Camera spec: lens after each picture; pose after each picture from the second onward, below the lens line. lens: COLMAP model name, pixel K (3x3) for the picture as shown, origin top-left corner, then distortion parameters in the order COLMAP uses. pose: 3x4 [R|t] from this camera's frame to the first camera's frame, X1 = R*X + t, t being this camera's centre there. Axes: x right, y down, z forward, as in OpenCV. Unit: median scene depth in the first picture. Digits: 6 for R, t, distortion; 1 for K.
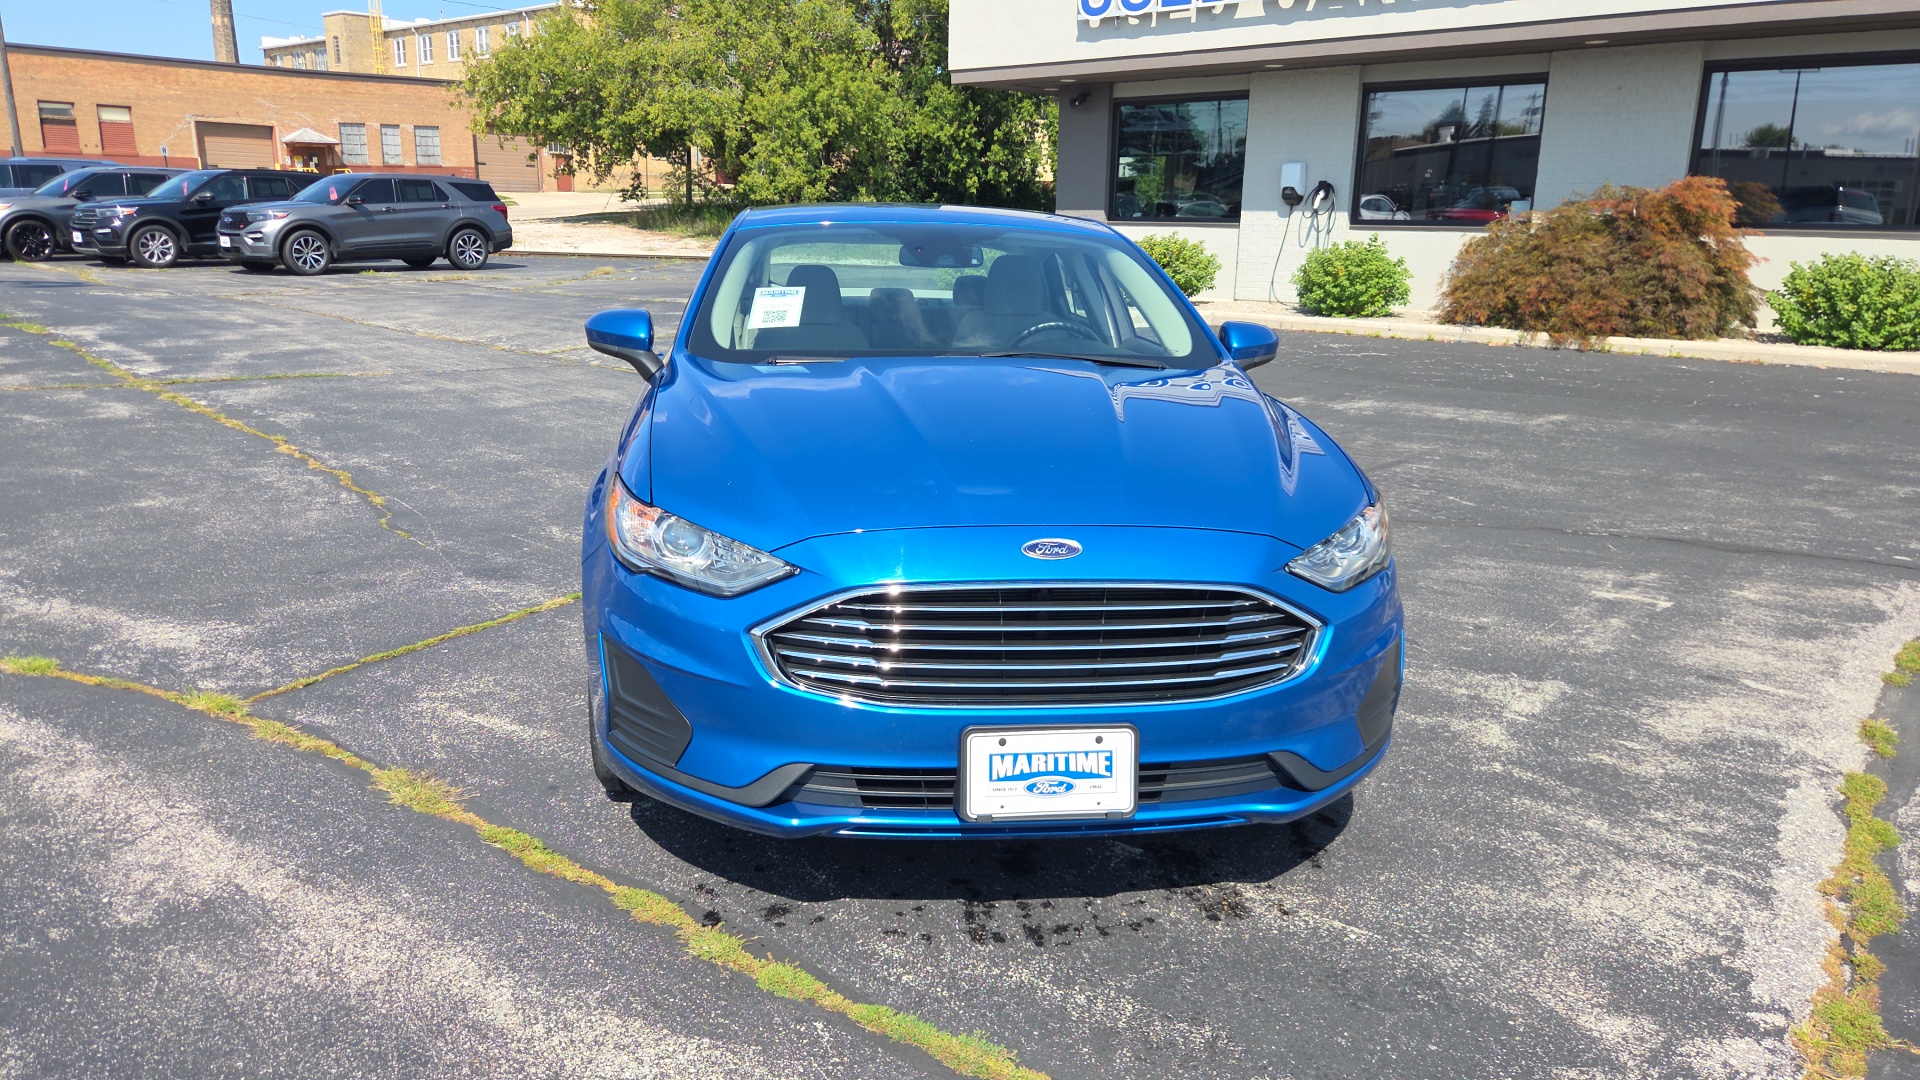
lens RADIAL K [[1275.0, 0, 963.2], [0, 1275.0, 525.8], [0, 0, 1]] dist [0.070415, -0.055656]
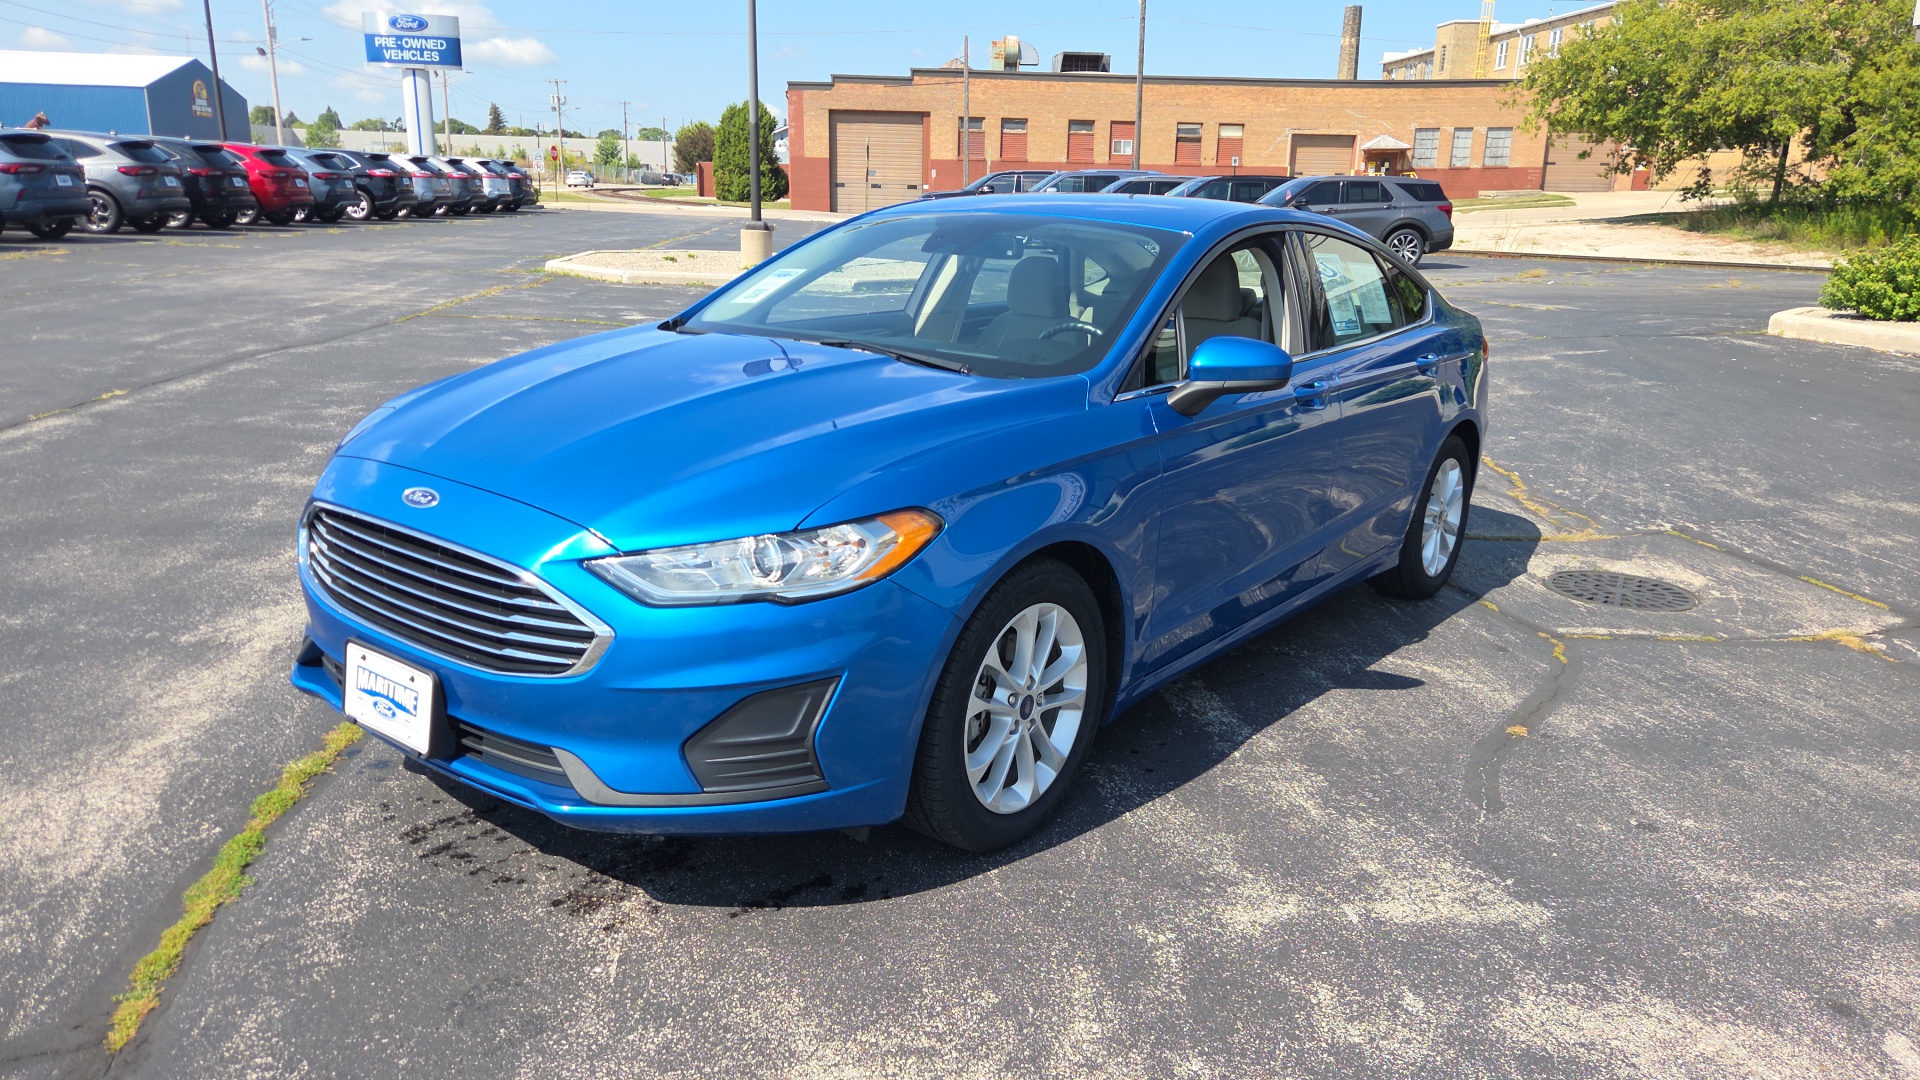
lens RADIAL K [[1275.0, 0, 963.2], [0, 1275.0, 525.8], [0, 0, 1]] dist [0.070415, -0.055656]
pose [[0.709984, 0.175096, -0.682102, 0.194441], [-0.176079, 0.981969, 0.068796, -0.019402], [0.681849, 0.071260, 0.728013, 0.087360]]
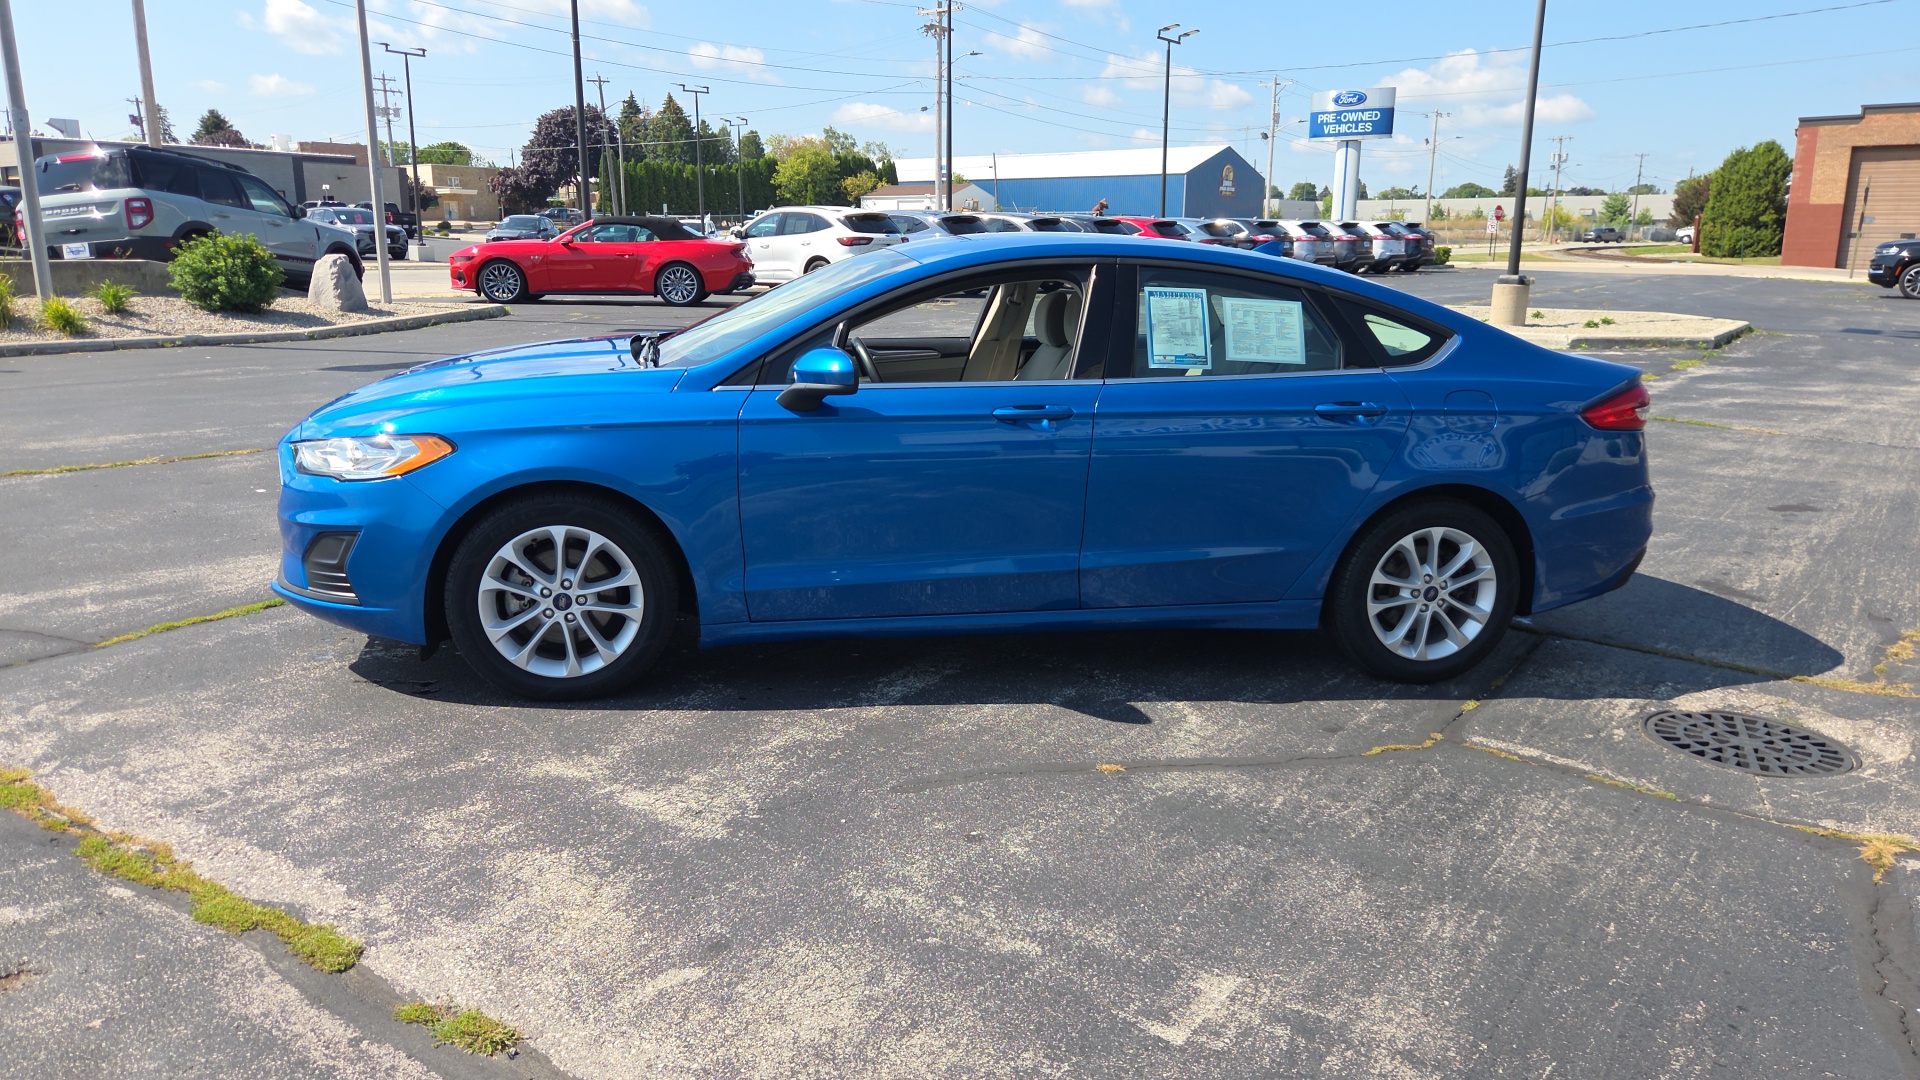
lens RADIAL K [[1271.7, 0, 960.0], [0, 1271.7, 540.0], [0, 0, 1]] dist [0.076598, -0.067140]
pose [[0.059911, 0.210791, -0.975693, 0.342450], [-0.242494, 0.951242, 0.190619, -0.065727], [0.968301, 0.225180, 0.108105, 0.296231]]
